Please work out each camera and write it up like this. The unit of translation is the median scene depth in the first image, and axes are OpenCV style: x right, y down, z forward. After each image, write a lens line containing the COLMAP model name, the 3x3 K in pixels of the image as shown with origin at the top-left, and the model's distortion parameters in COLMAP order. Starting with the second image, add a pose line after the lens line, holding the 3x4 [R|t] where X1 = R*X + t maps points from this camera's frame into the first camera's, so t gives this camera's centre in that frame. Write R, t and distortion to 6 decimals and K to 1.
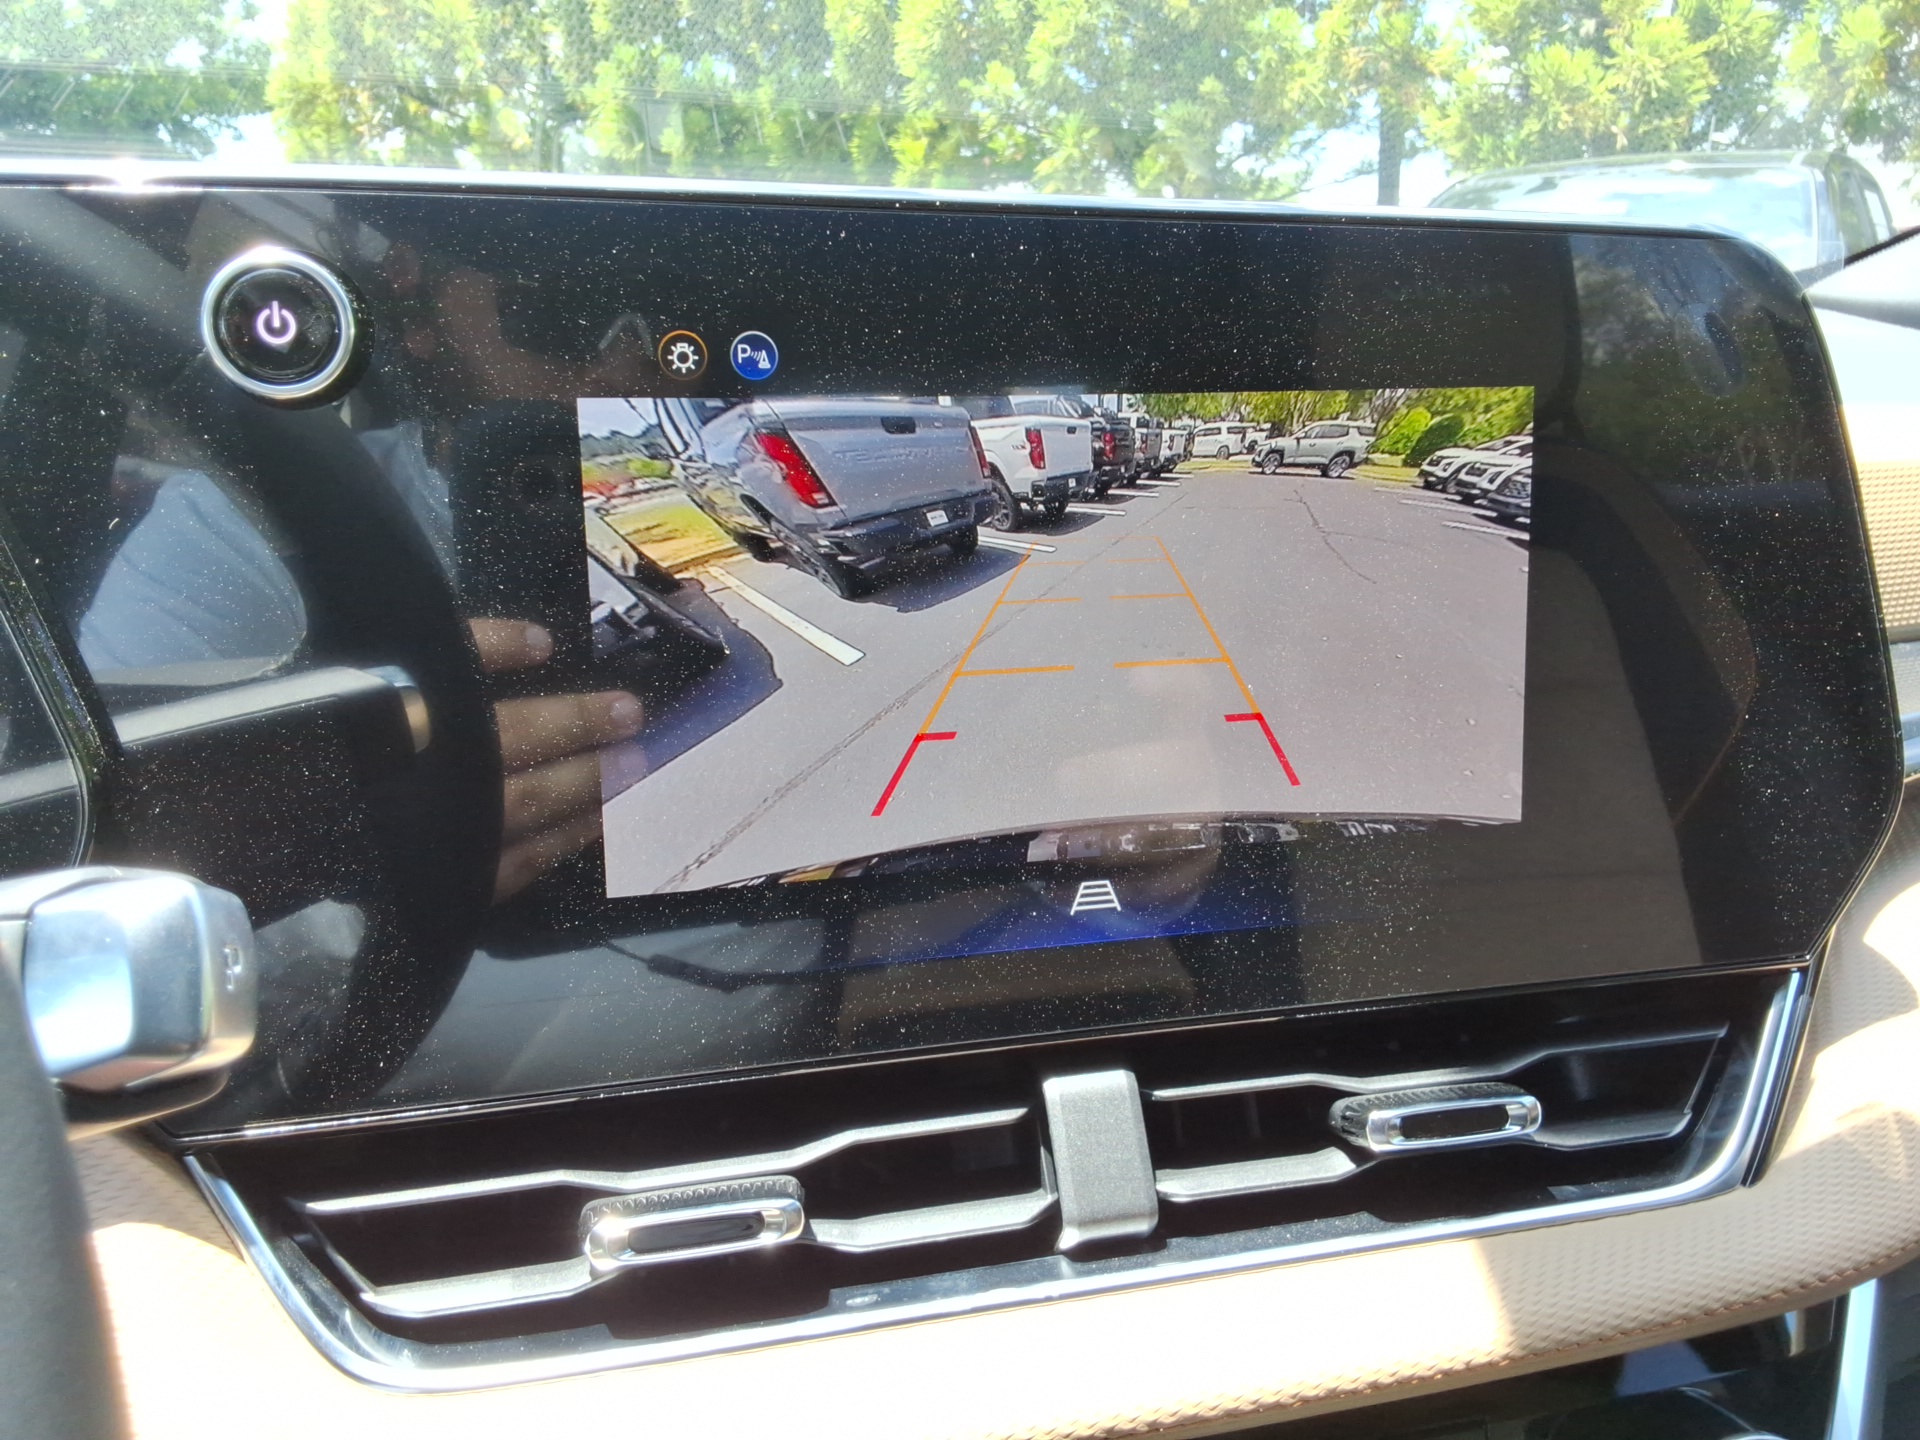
lens RADIAL K [[1550.4, 0, 971.4], [0, 1550.4, 714.4], [0, 0, 1]] dist [0.086156, -0.136246]
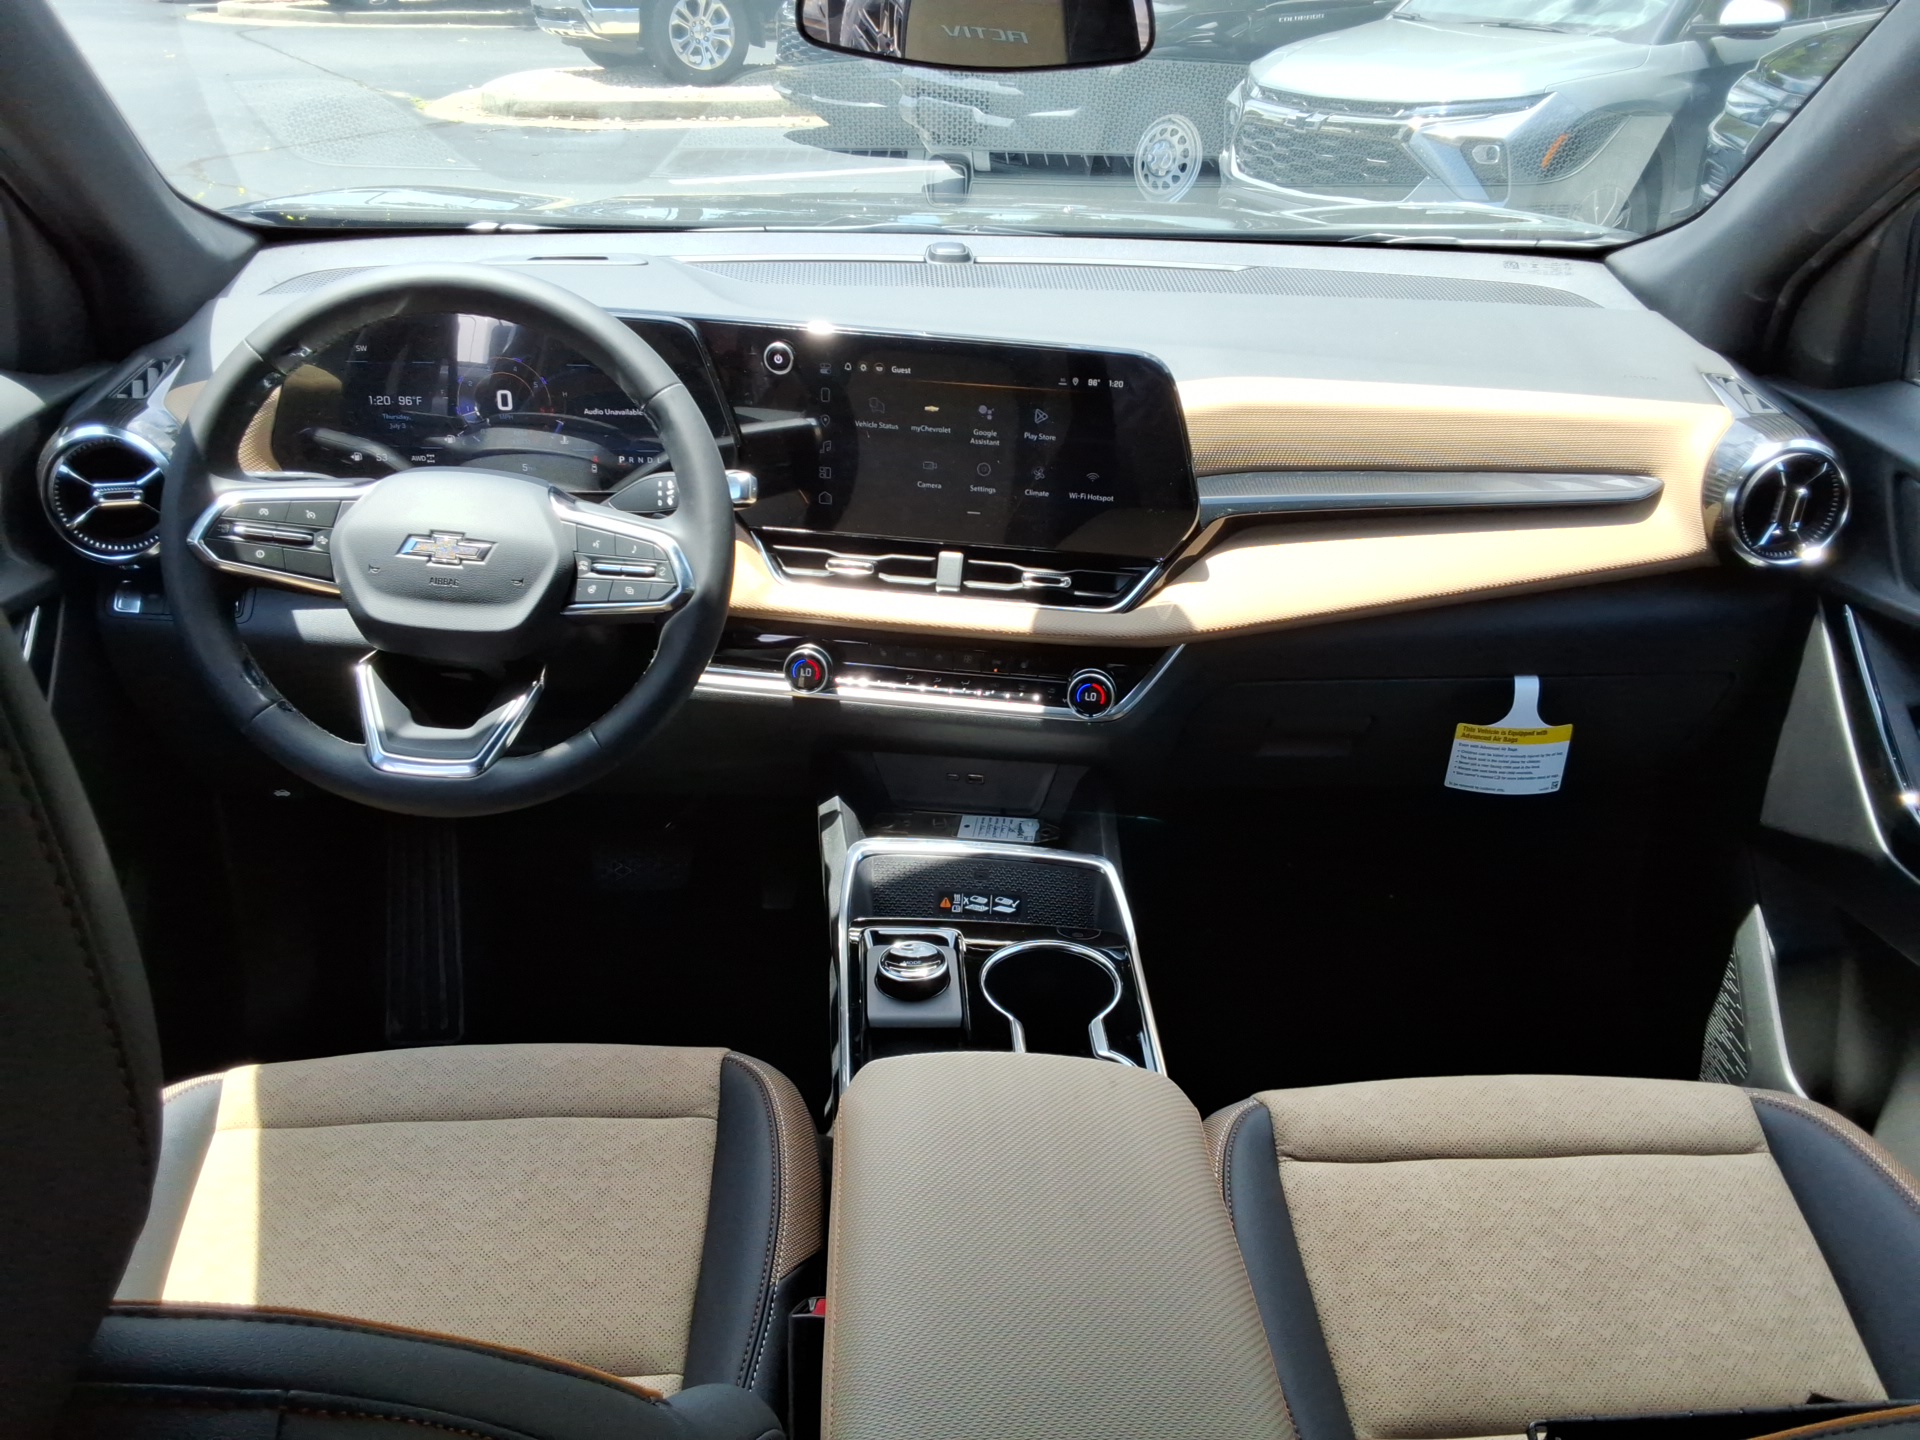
lens RADIAL K [[1550.4, 0, 997.1], [0, 1550.4, 699.1], [0, 0, 1]] dist [0.086156, -0.136246]
pose [[0.925925, 0.192034, -0.325247, 1.528309], [-0.115313, 0.963719, 0.240724, -0.372025], [0.359674, -0.185387, 0.914476, -2.627703]]
